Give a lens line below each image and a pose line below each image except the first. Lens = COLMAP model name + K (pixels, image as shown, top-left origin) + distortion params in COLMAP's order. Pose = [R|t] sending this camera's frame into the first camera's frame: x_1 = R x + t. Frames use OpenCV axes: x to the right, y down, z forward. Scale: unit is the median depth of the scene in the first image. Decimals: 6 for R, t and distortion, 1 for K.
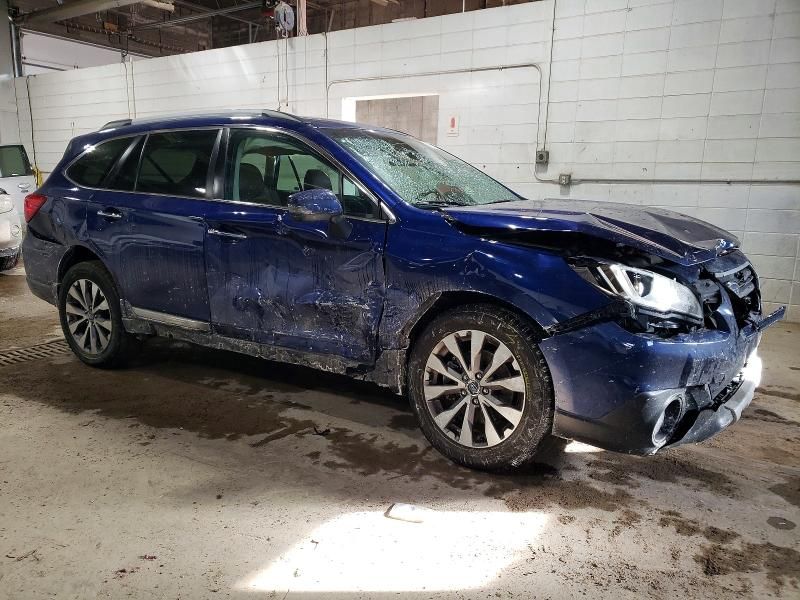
lens RADIAL K [[594.1, 0, 390.5], [0, 594.1, 296.3], [0, 0, 1]] dist [0.011513, -0.002197]
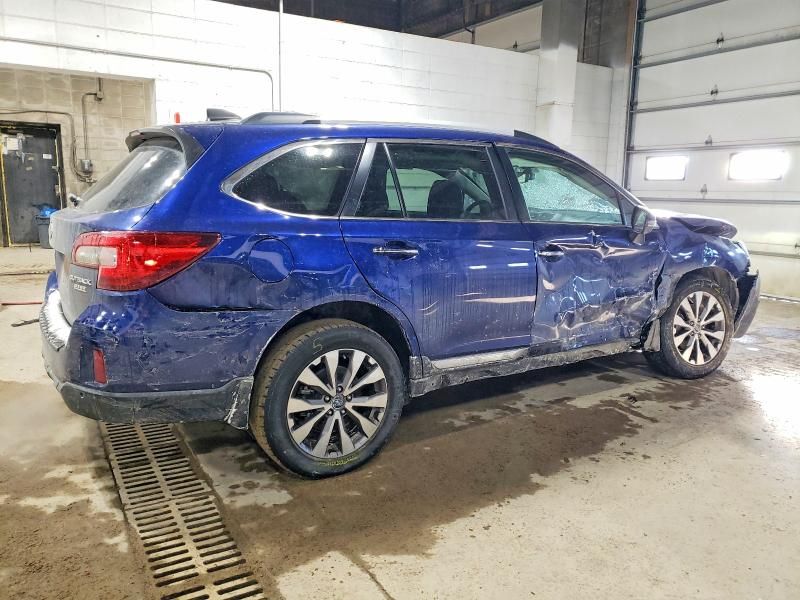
lens RADIAL K [[594.1, 0, 390.5], [0, 594.1, 296.3], [0, 0, 1]] dist [0.011513, -0.002197]
pose [[0.462570, -0.168704, 0.870384, -1.282319], [0.157230, 0.981777, 0.106734, -0.181382], [-0.872529, 0.087479, 0.480666, 0.751176]]
